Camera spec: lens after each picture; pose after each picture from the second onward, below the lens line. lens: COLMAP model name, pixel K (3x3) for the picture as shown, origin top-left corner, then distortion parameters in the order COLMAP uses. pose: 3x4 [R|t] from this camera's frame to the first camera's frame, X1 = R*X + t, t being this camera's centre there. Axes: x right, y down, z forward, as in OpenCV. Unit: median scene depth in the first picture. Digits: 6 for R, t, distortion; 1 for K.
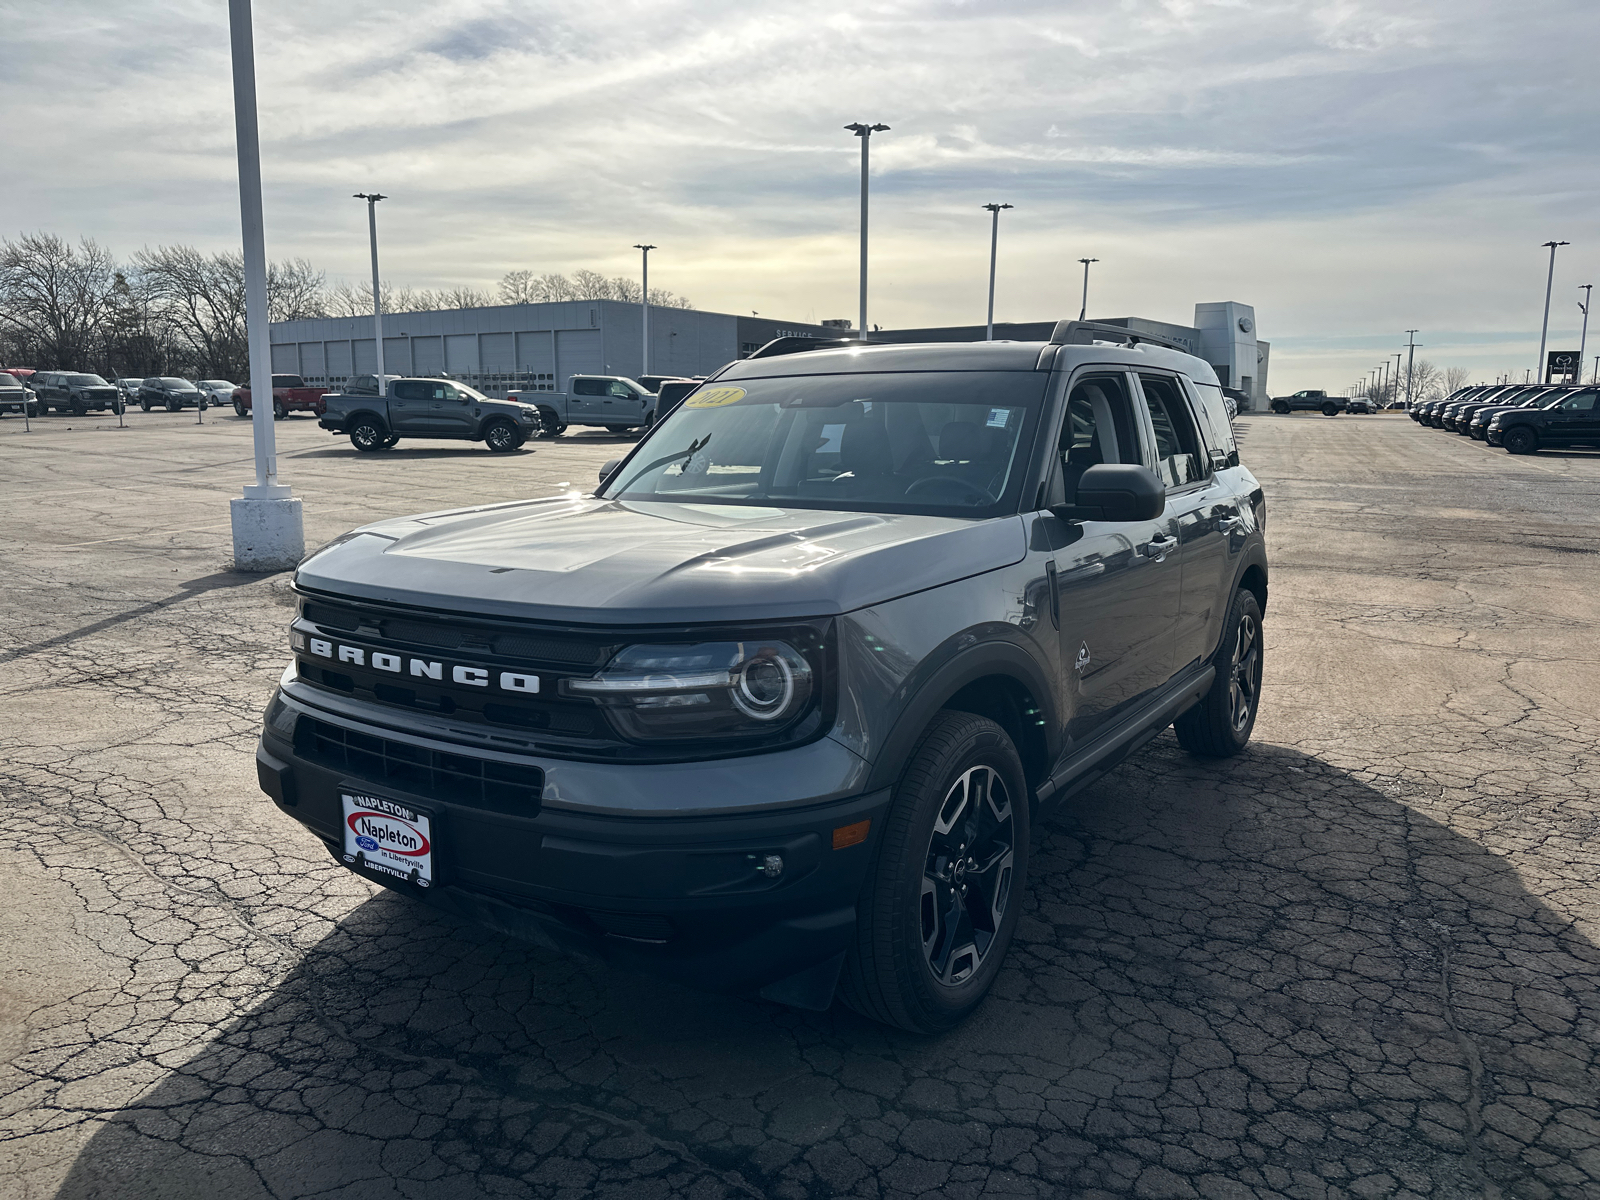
lens RADIAL K [[1115.8, 0, 805.0], [0, 1115.8, 643.5], [0, 0, 1]] dist [-0.000930, 0.007865]
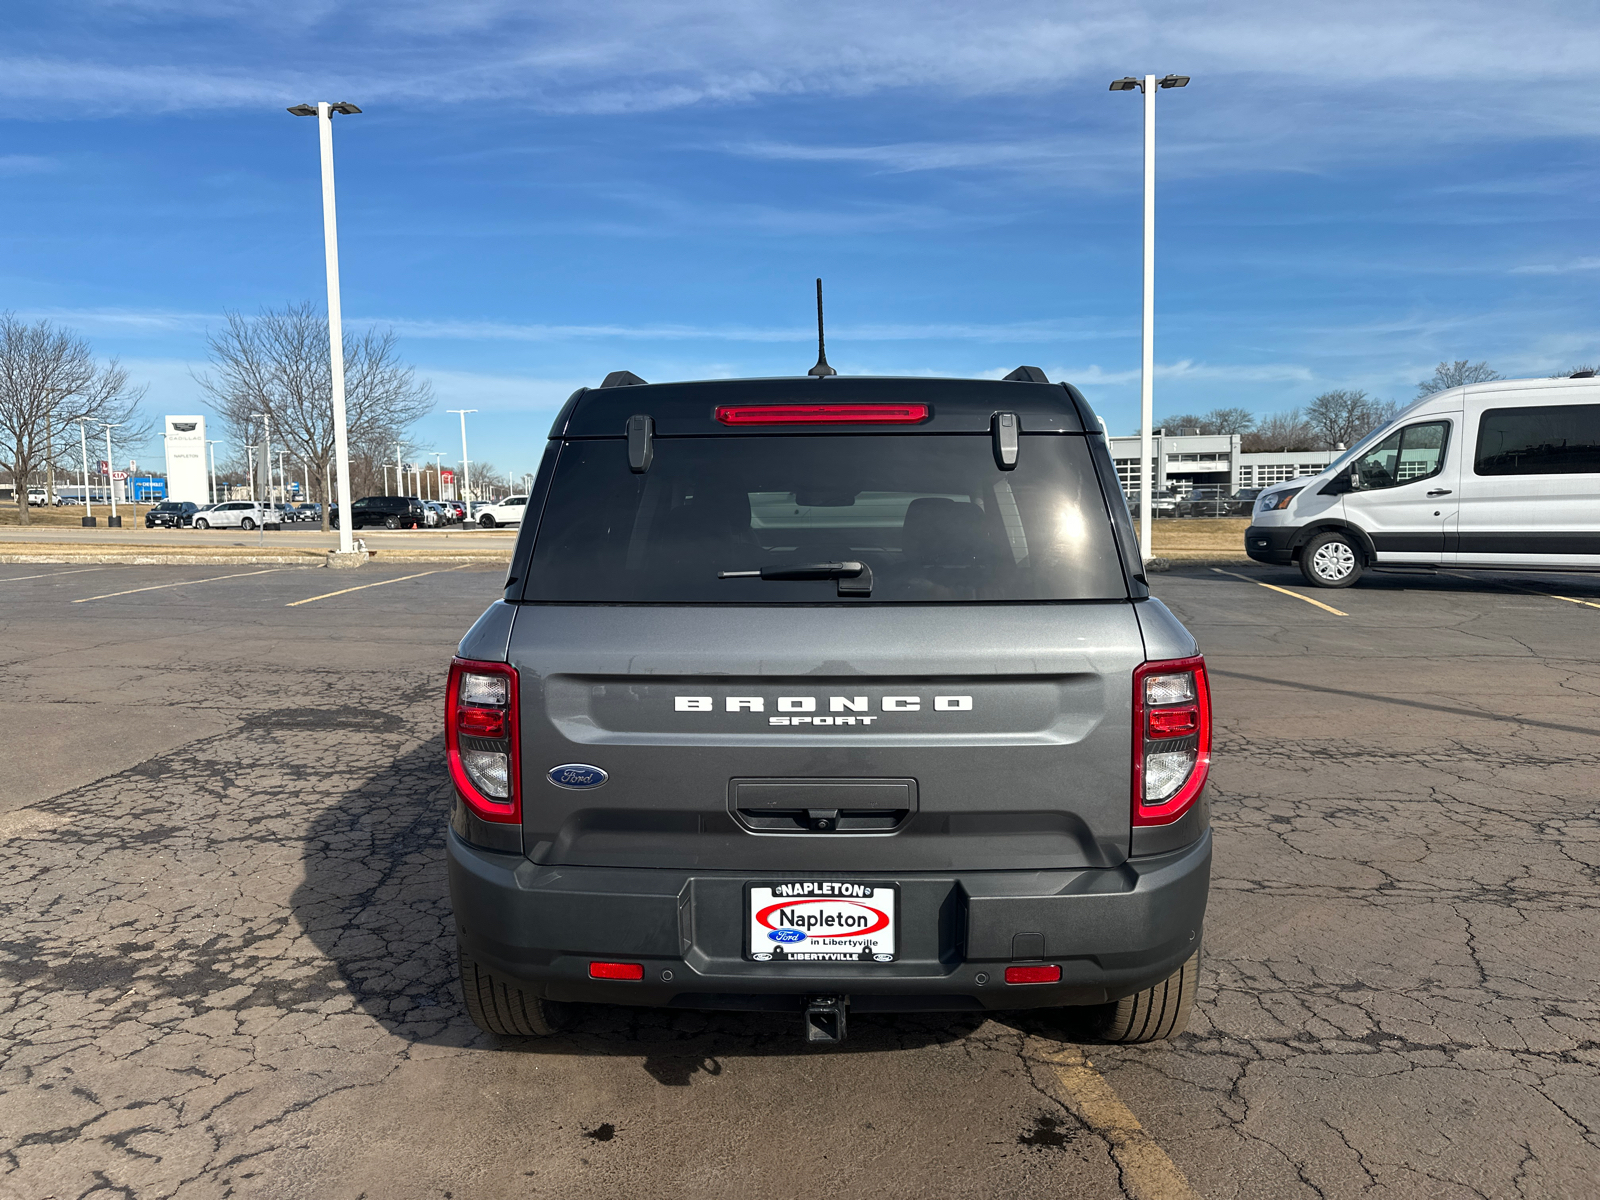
lens RADIAL K [[1114.1, 0, 799.8], [0, 1114.1, 586.7], [0, 0, 1]] dist [0.028713, -0.025124]
pose [[-0.849093, 0.047397, -0.526113, 1.074564], [-0.091519, 0.967706, 0.234883, -0.582443], [0.520255, 0.247587, -0.817335, 2.931797]]
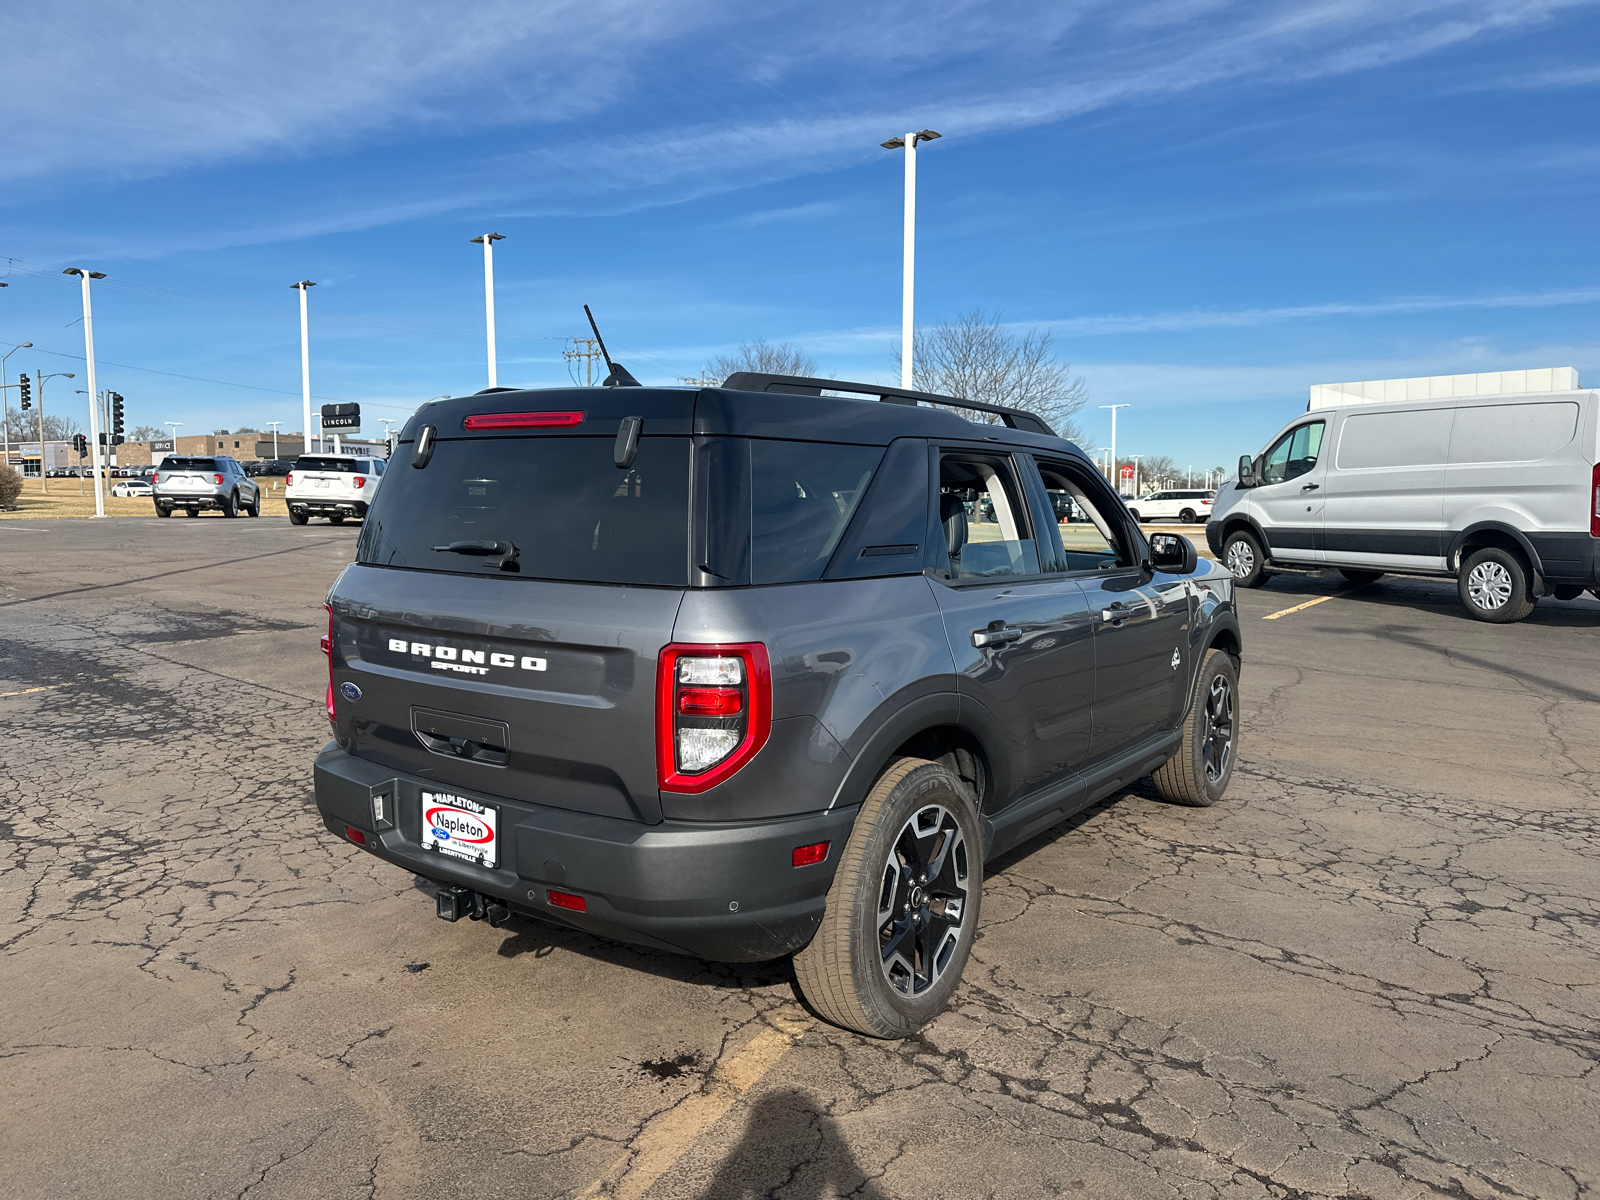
lens RADIAL K [[1110.6, 0, 800.0], [0, 1110.6, 600.0], [0, 0, 1]] dist [0.073078, -0.091856]
pose [[-0.999201, -0.010278, 0.038634, 0.229340], [0.000889, 0.960430, 0.278520, -0.648556], [-0.039968, 0.278332, -0.959653, 3.278565]]
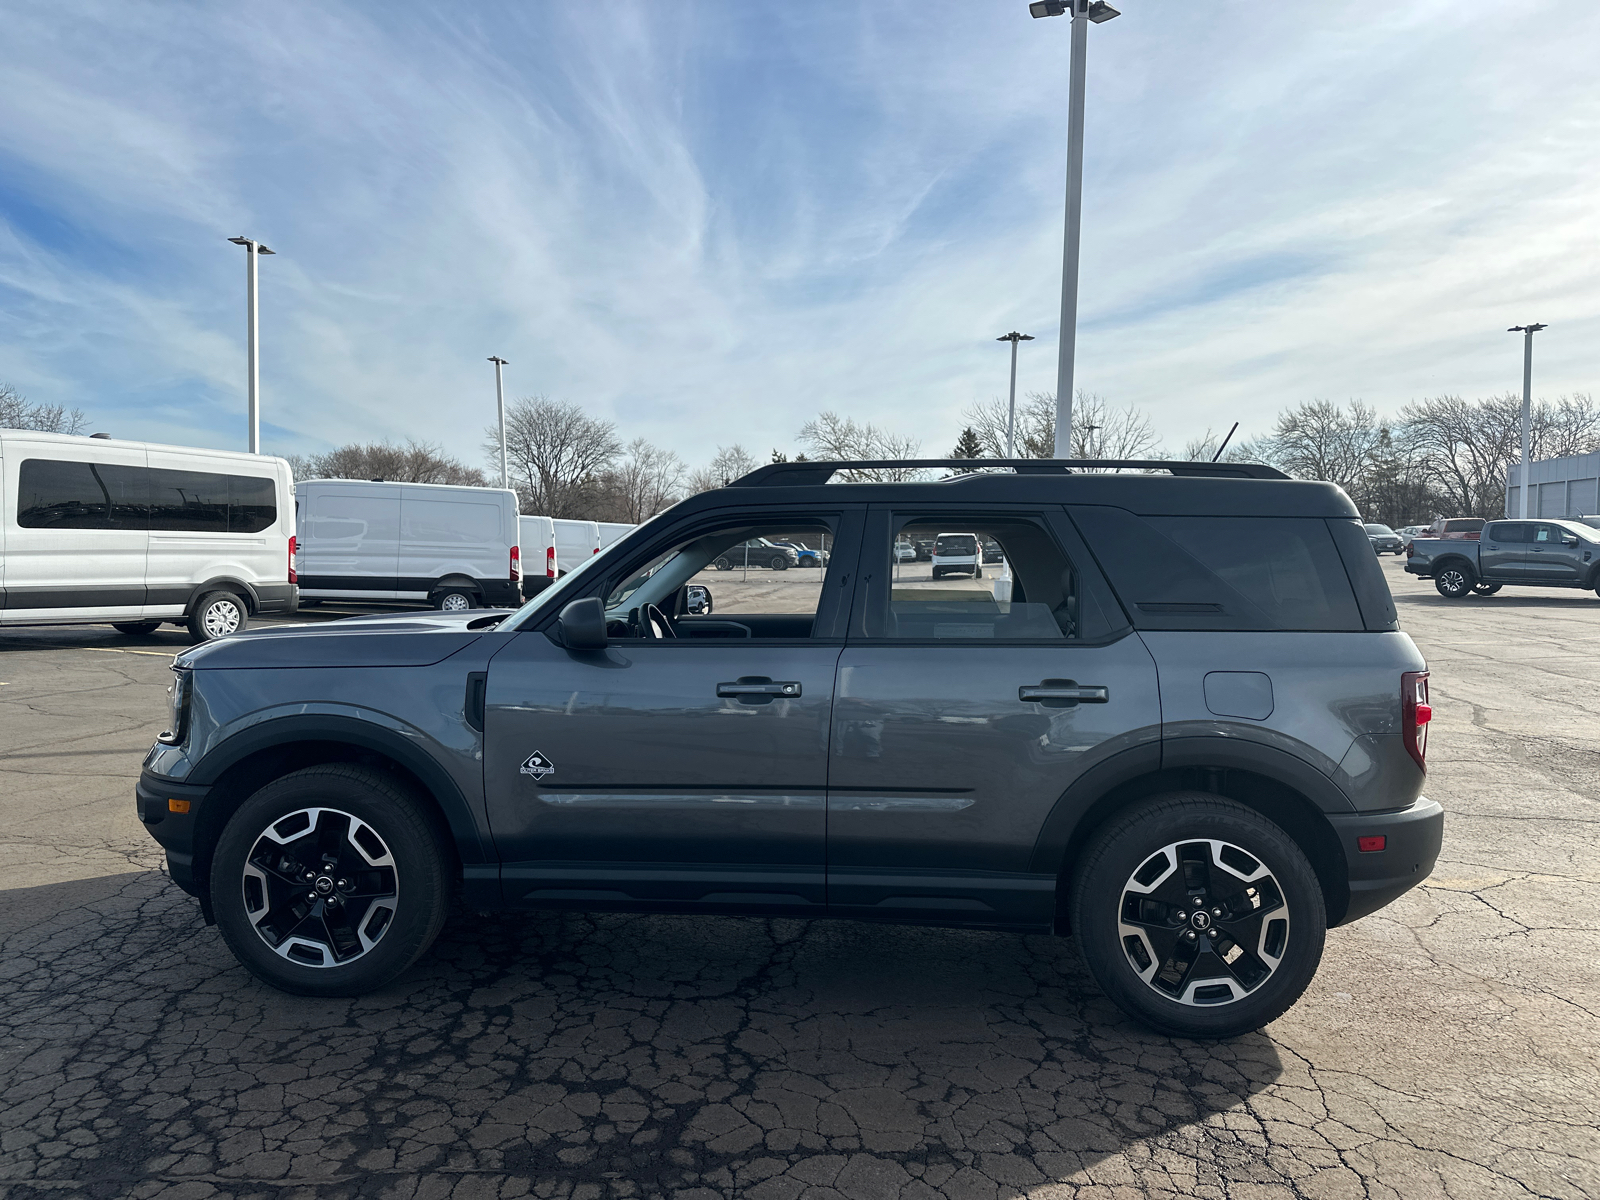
lens RADIAL K [[1117.2, 0, 792.8], [0, 1117.2, 633.5], [0, 0, 1]] dist [0.007755, -0.007295]
pose [[0.502946, 0.062740, -0.862038, 1.581529], [-0.178549, 0.983391, -0.032600, -0.151768], [0.845675, 0.170312, 0.505795, 0.744271]]
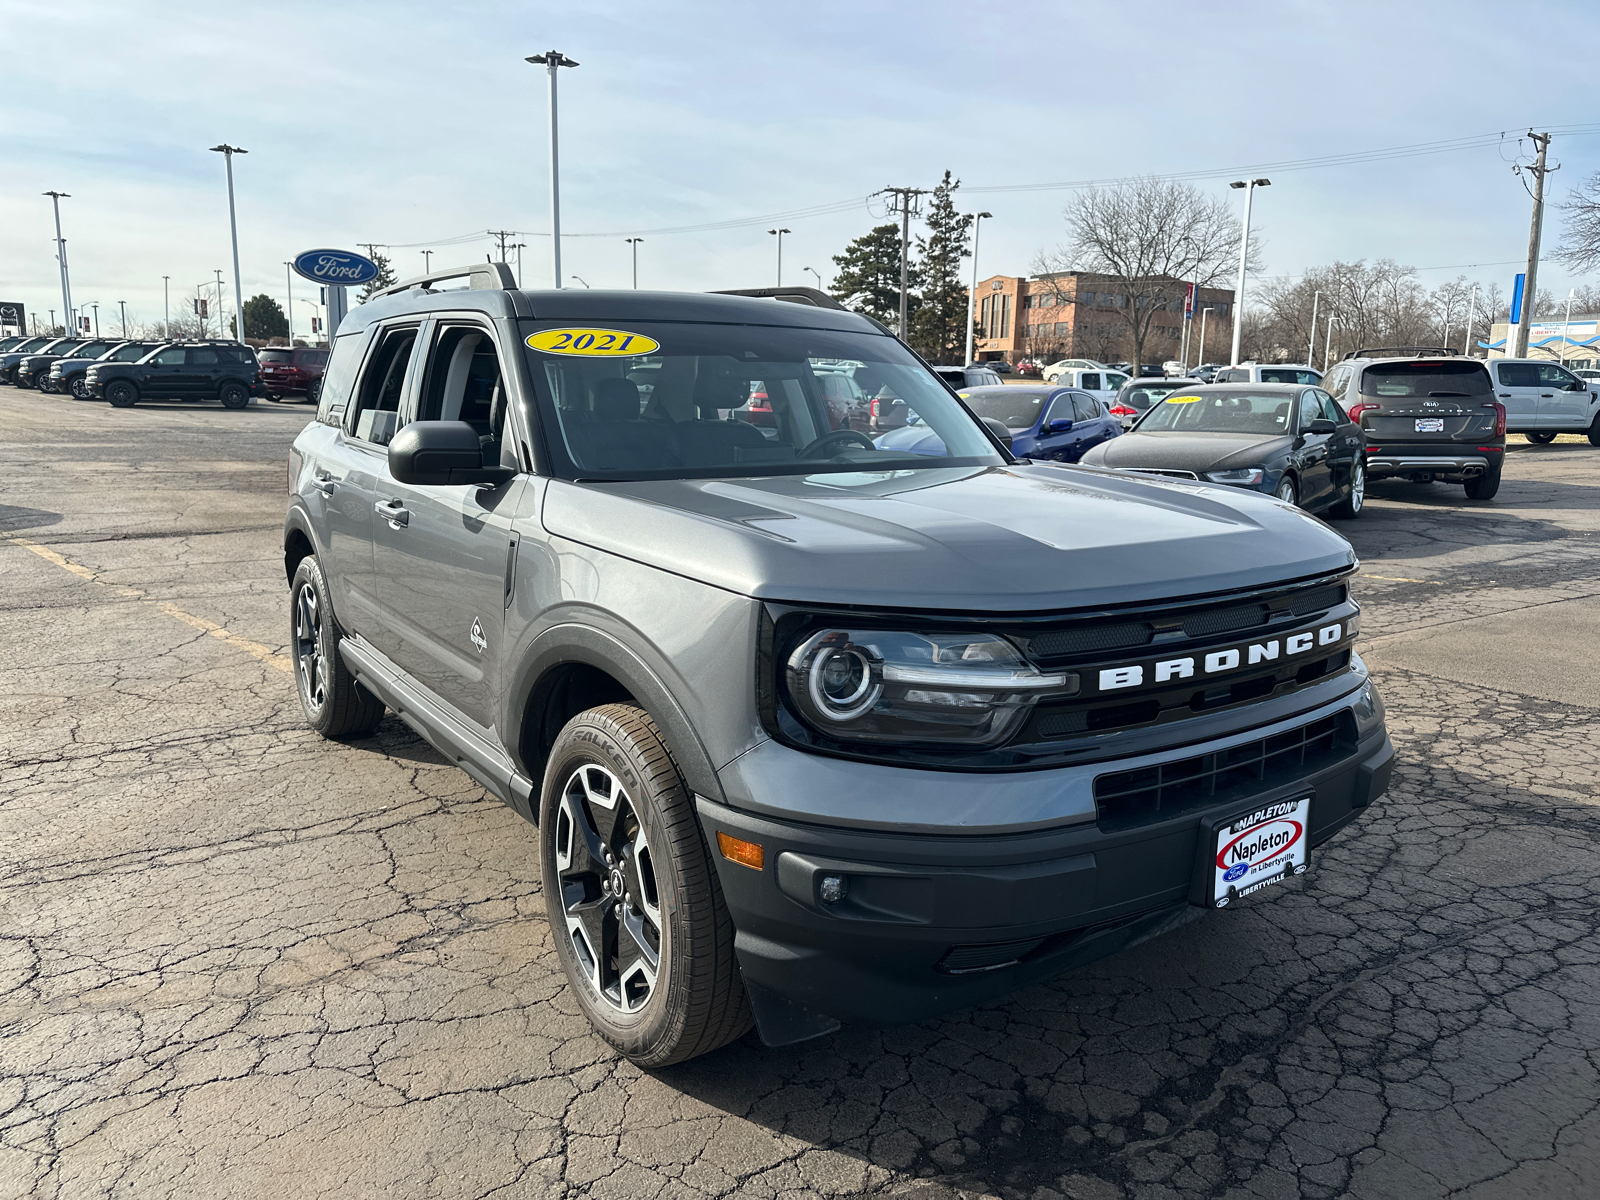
lens RADIAL K [[1116.7, 0, 798.7], [0, 1116.7, 603.9], [0, 0, 1]] dist [0.055406, -0.068042]
pose [[0.363983, -0.171056, 0.915563, -1.168625], [0.166688, 0.979084, 0.116656, -0.166425], [-0.916369, 0.110153, 0.384883, 0.870423]]
